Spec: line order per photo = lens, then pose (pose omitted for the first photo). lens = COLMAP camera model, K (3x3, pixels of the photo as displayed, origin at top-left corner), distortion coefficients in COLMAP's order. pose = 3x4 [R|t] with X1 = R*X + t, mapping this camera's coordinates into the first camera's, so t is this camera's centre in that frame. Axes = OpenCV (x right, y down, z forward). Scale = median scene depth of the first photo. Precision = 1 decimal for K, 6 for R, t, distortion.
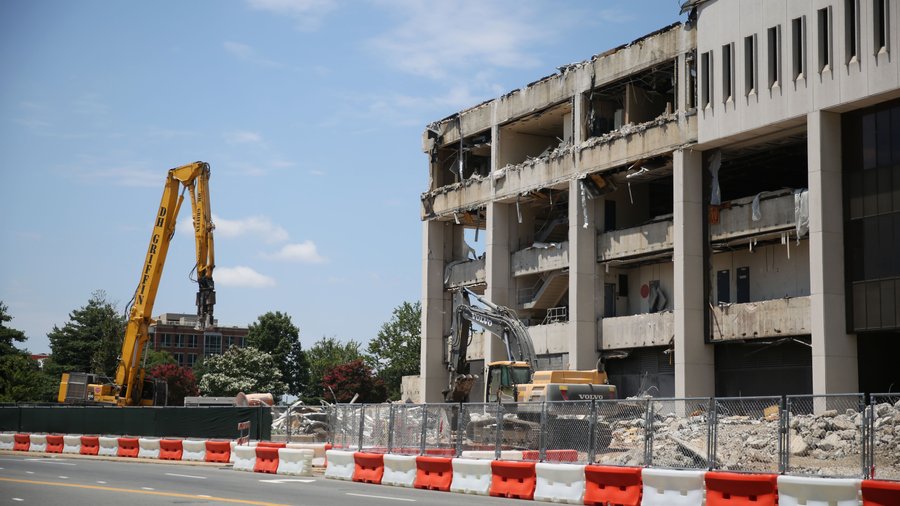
lens RADIAL K [[1333.9, 0, 450.0], [0, 1333.9, 253.0], [0, 0, 1]] dist [0.119619, 0.000229]
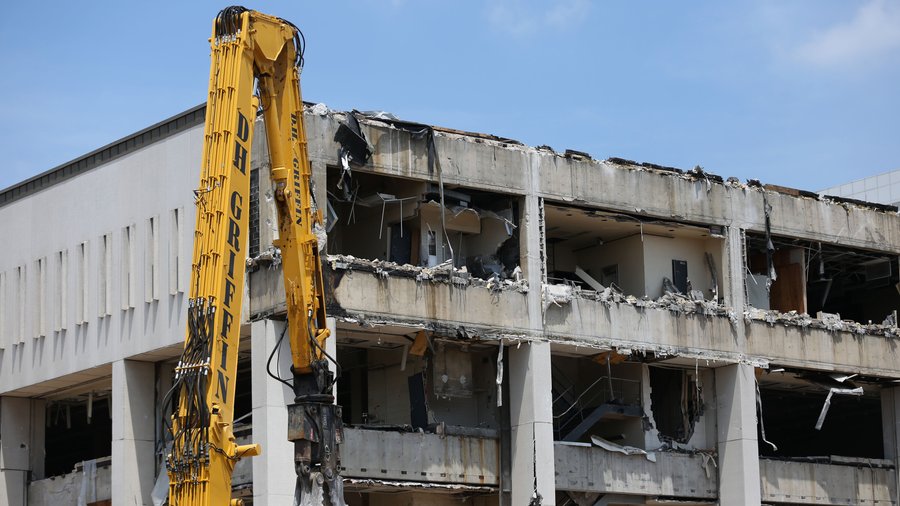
lens RADIAL K [[2403.2, 0, 450.0], [0, 2403.2, 253.0], [0, 0, 1]] dist [-0.131625, -0.174457]
pose [[-0.153331, 0.193397, 0.969065, -0.970728], [-0.108158, 0.971485, -0.210993, 0.143948], [-0.982238, -0.137163, -0.128041, 1.277358]]
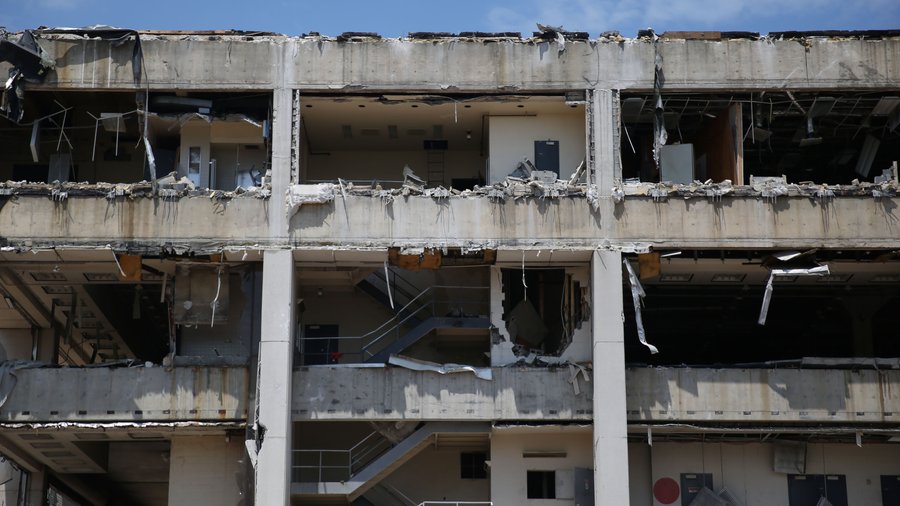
lens RADIAL K [[1716.8, 0, 450.0], [0, 1716.8, 253.0], [0, 0, 1]] dist [0.204507, -0.035938]
pose [[0.480419, 0.226030, 0.847413, -0.480422], [-0.110416, 0.974120, -0.197229, 0.079401], [-0.870061, 0.001184, 0.492943, 0.728610]]
